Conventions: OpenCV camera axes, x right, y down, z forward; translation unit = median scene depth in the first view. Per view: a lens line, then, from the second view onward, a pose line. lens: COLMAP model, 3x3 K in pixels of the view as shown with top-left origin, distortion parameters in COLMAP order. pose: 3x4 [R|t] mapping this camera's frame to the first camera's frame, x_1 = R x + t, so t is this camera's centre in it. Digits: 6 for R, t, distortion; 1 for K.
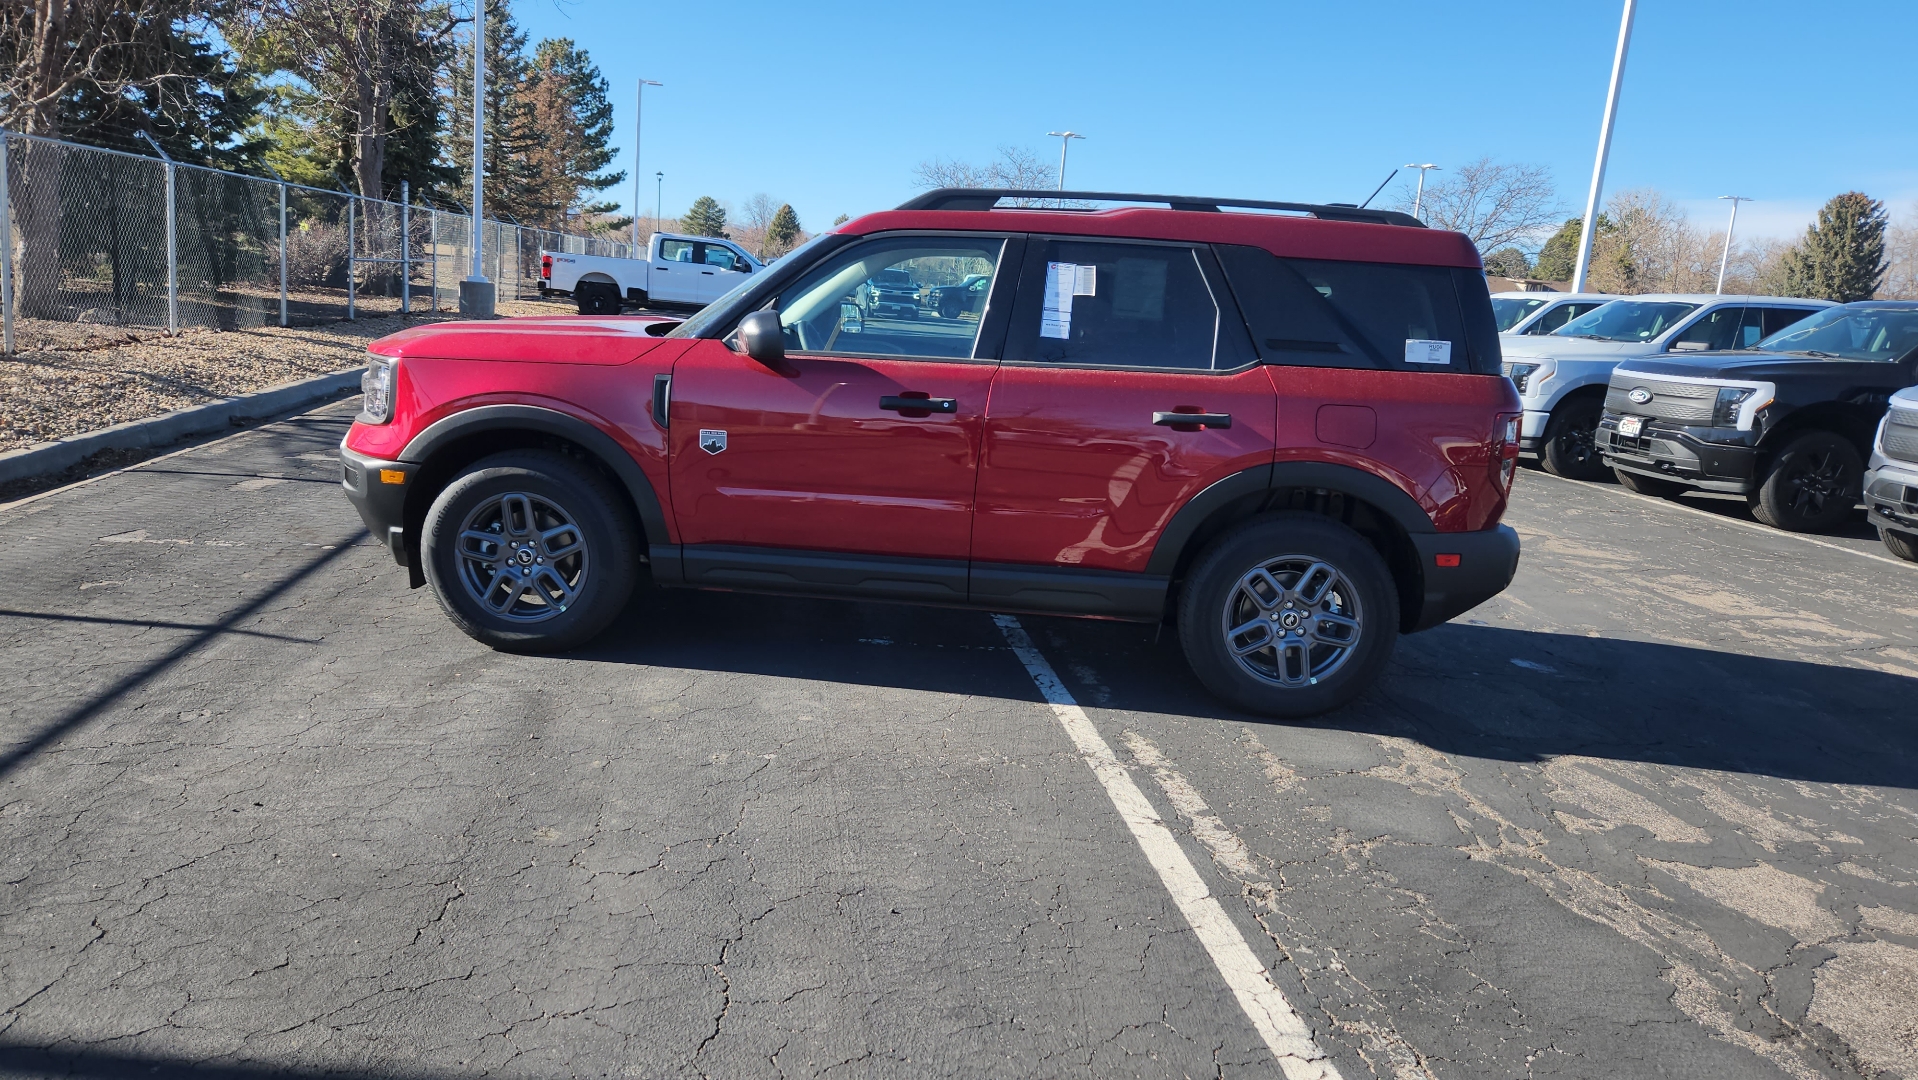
lens RADIAL K [[1281.4, 0, 938.5], [0, 1281.4, 540.4], [0, 0, 1]] dist [0.073064, -0.060069]
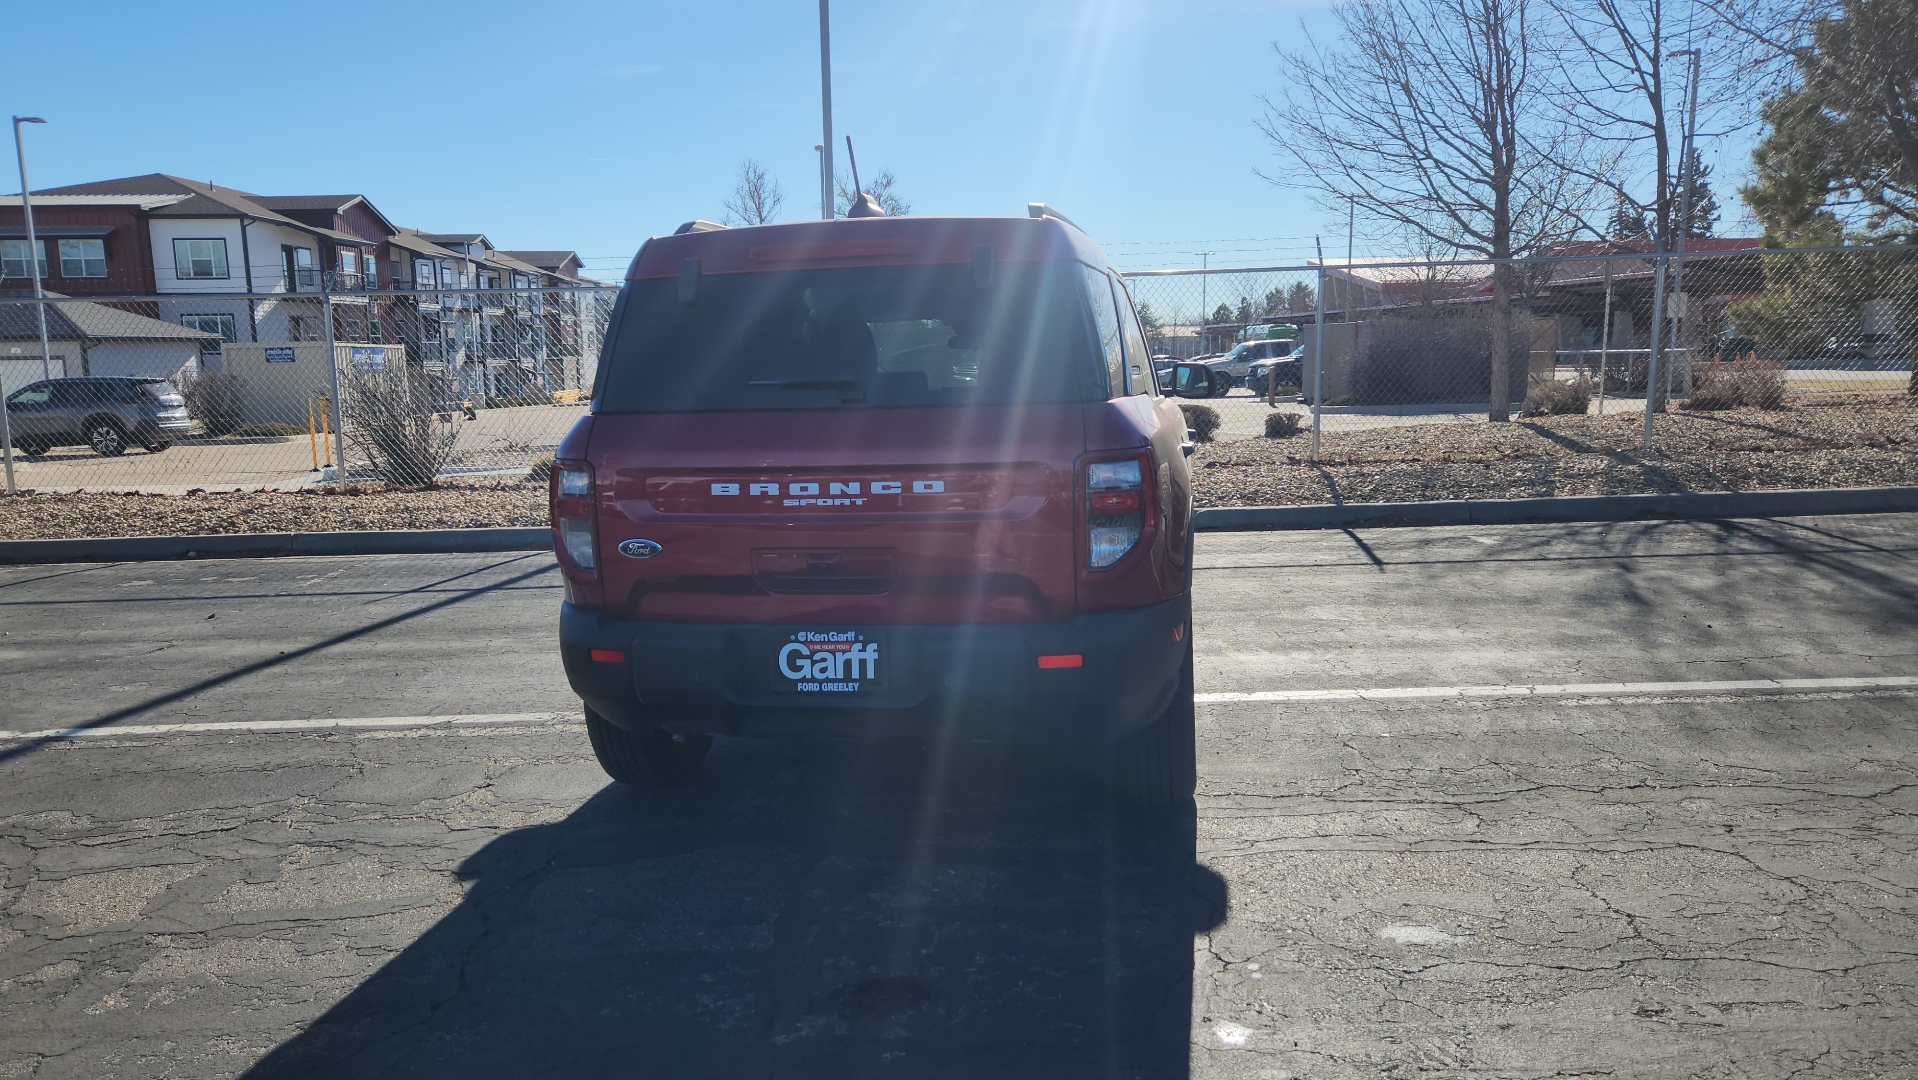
lens RADIAL K [[1281.4, 0, 923.2], [0, 1281.4, 531.3], [0, 0, 1]] dist [0.073064, -0.060069]
pose [[-0.140535, 0.068005, -0.987737, 1.174077], [-0.175283, 0.980170, 0.092423, -0.164199], [0.974436, 0.186122, -0.125828, 1.304066]]
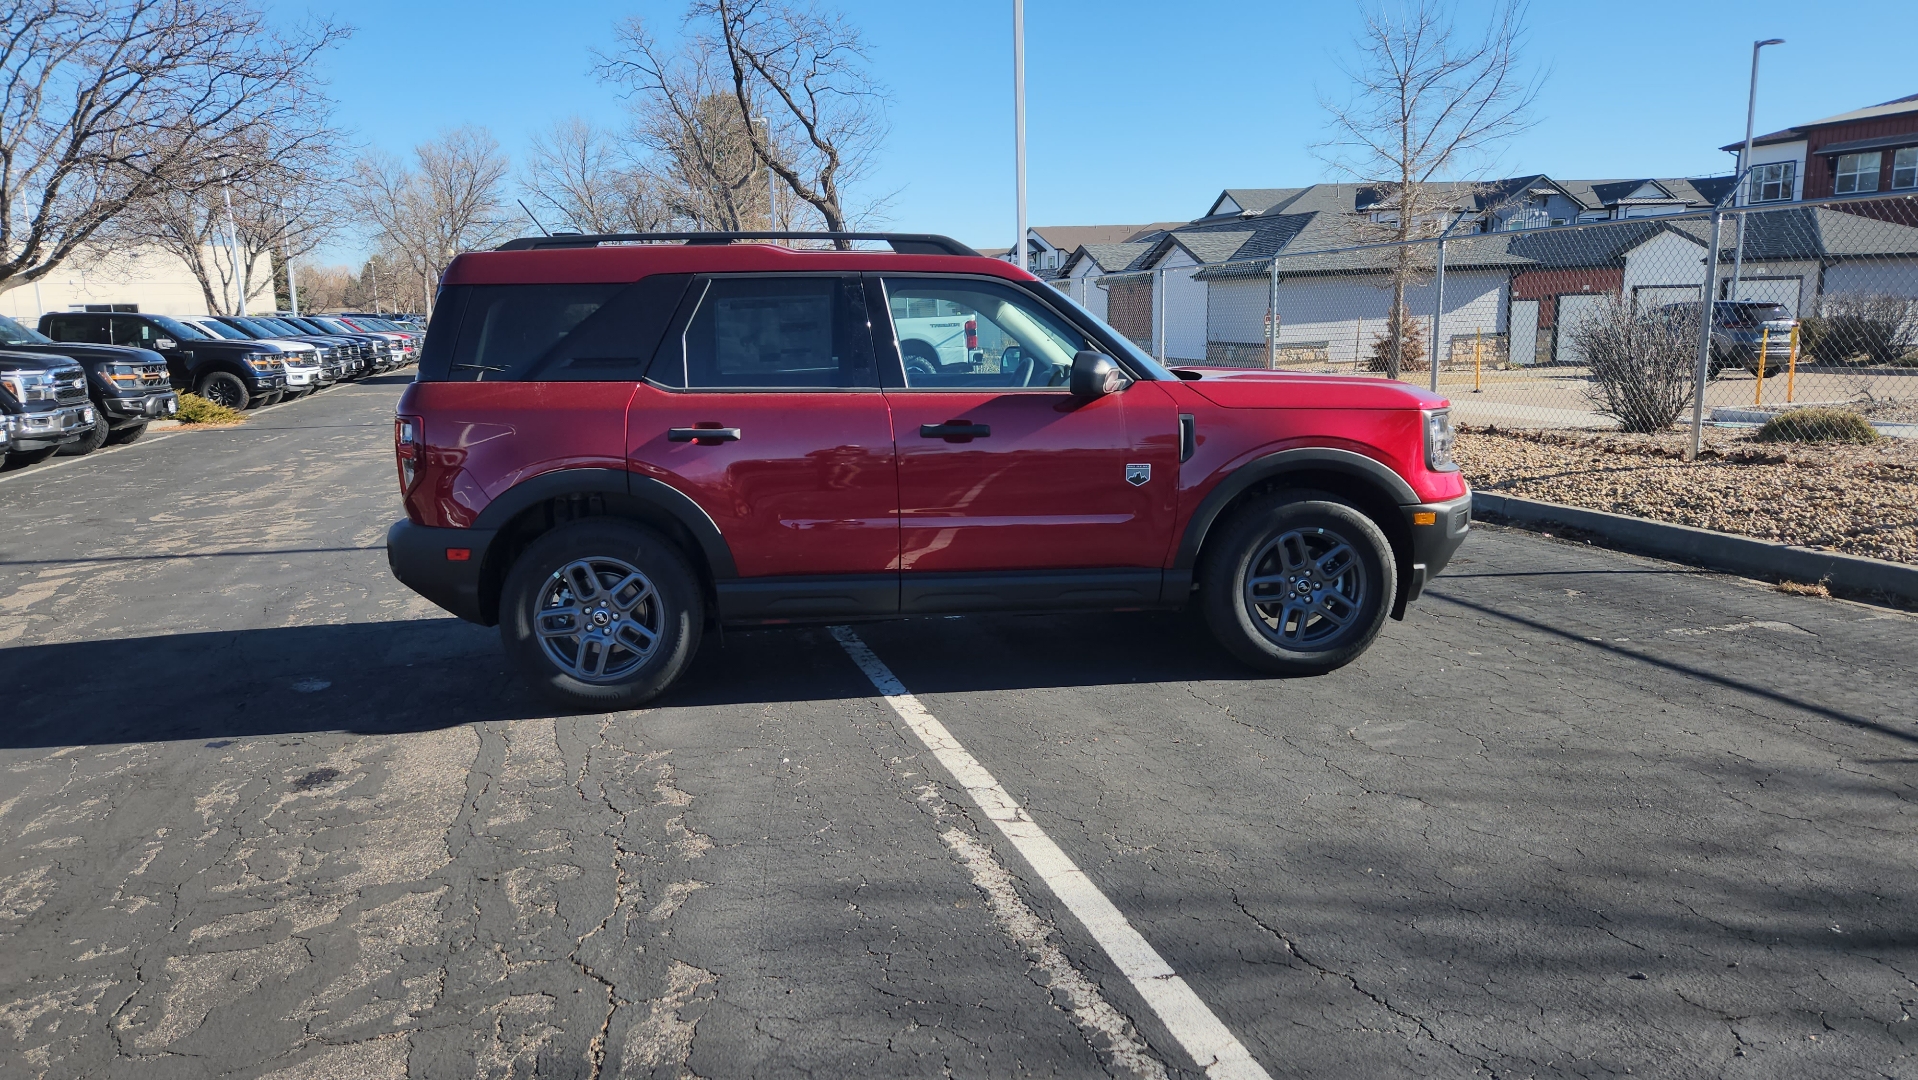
lens RADIAL K [[1281.4, 0, 924.9], [0, 1281.4, 540.4], [0, 0, 1]] dist [0.073064, -0.060069]
pose [[-0.989864, -0.023135, -0.140123, 0.177350], [-0.070960, 0.935227, 0.346865, -0.466419], [0.123022, 0.353292, -0.927389, 2.390640]]
